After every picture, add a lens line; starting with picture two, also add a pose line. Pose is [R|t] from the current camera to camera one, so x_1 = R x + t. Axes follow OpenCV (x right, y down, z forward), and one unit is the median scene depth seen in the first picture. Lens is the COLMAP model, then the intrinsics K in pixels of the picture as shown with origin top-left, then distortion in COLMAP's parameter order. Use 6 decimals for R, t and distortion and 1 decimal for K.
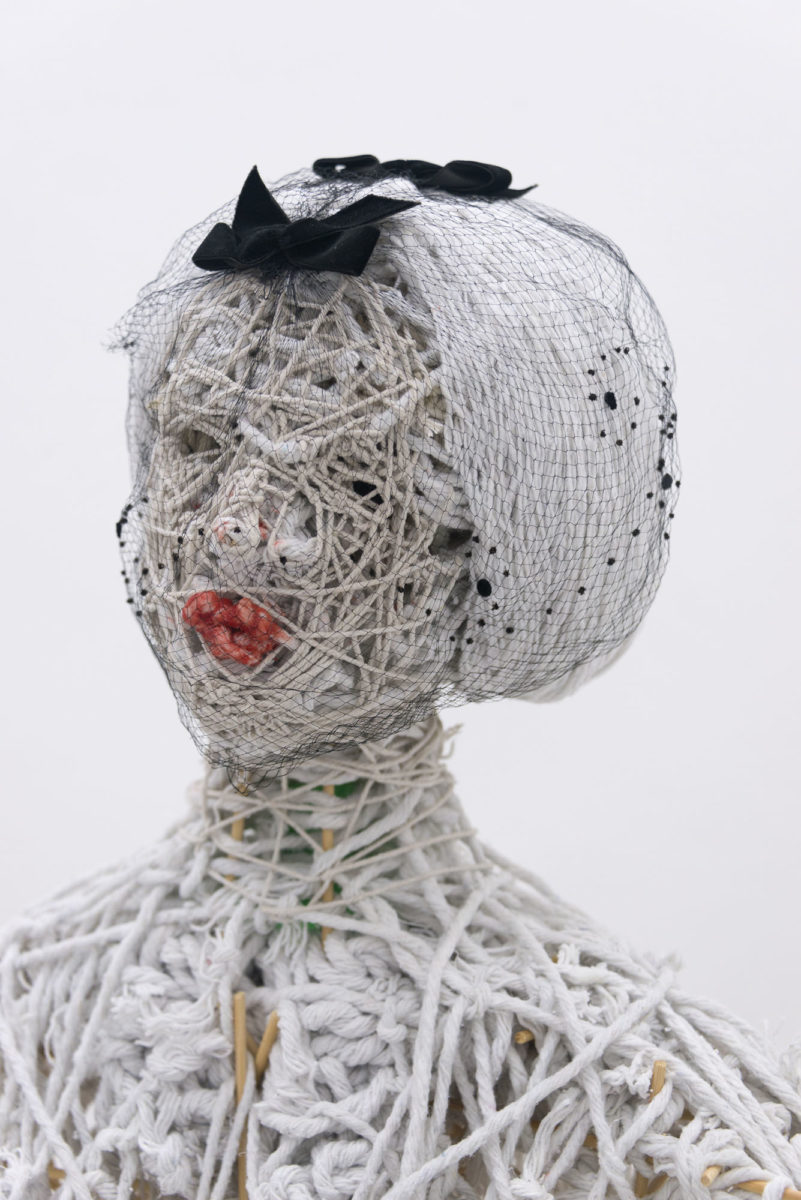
lens RADIAL K [[2098.6, 0, 398.3], [0, 2098.6, 601.9], [0, 0, 1]] dist [-0.069631, 0.000000]
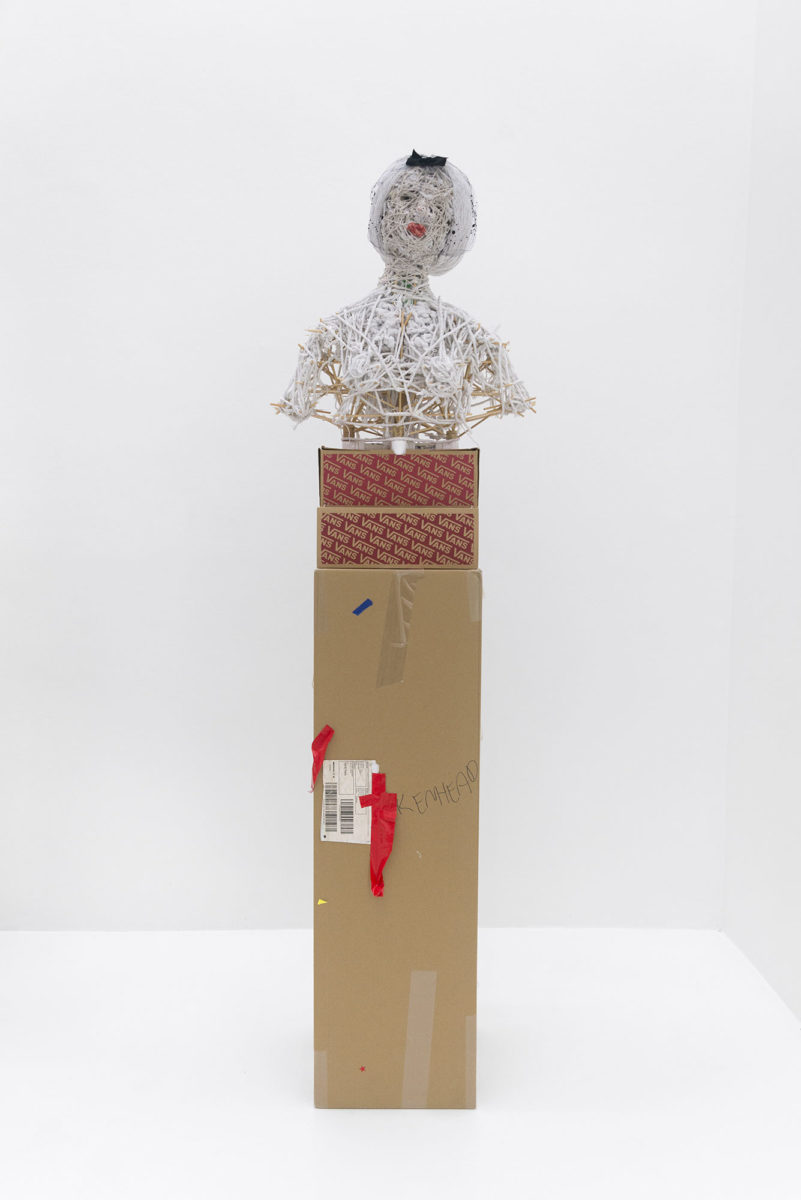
lens RADIAL K [[923.1, 0, 396.1], [0, 923.1, 603.5], [0, 0, 1]] dist [0.012966, 0.005315]
pose [[0.909374, -0.006459, 0.415929, -1.121747], [-0.002369, 0.999783, 0.020704, 0.923587], [-0.415972, -0.019812, 0.909161, -1.190354]]
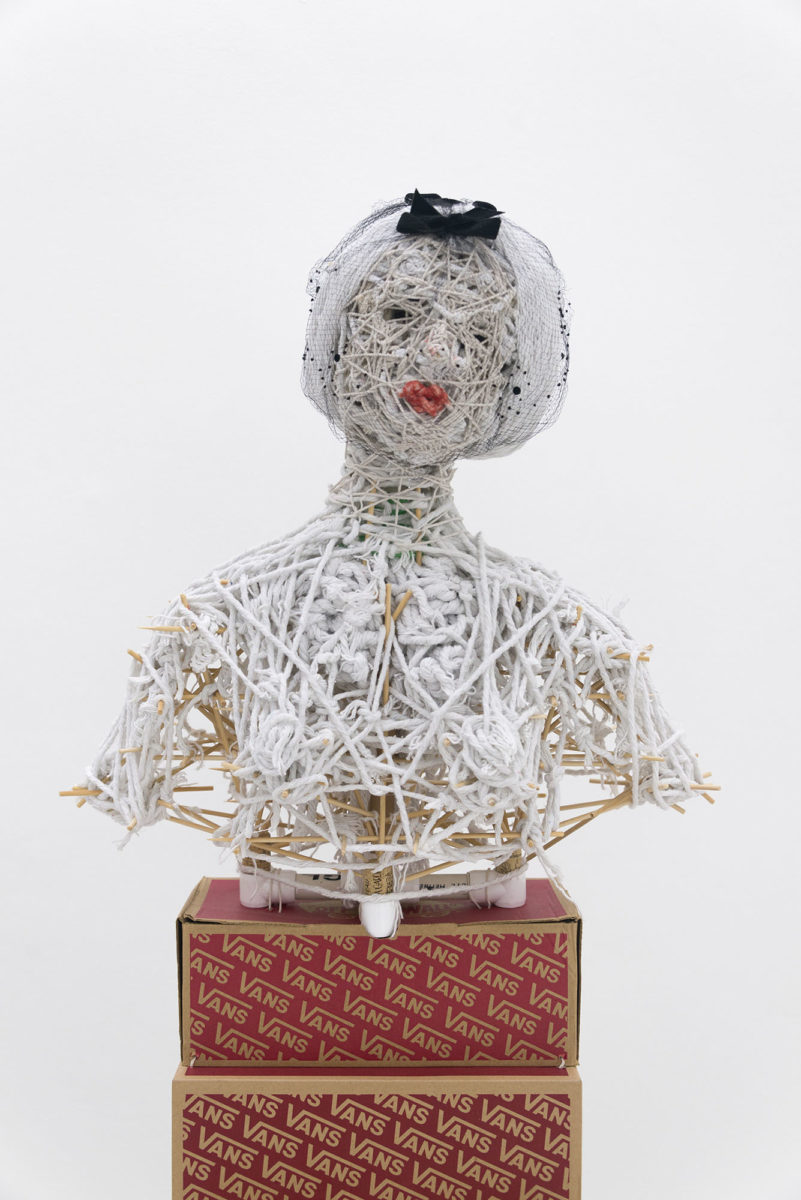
lens RADIAL K [[1380.4, 0, 404.7], [0, 1380.4, 603.0], [0, 0, 1]] dist [-0.032886, 0.000000]
pose [[0.897882, 0.001665, 0.440233, -0.701937], [-0.000495, 0.999996, -0.002774, 0.220446], [-0.440236, 0.002273, 0.897879, -0.257029]]
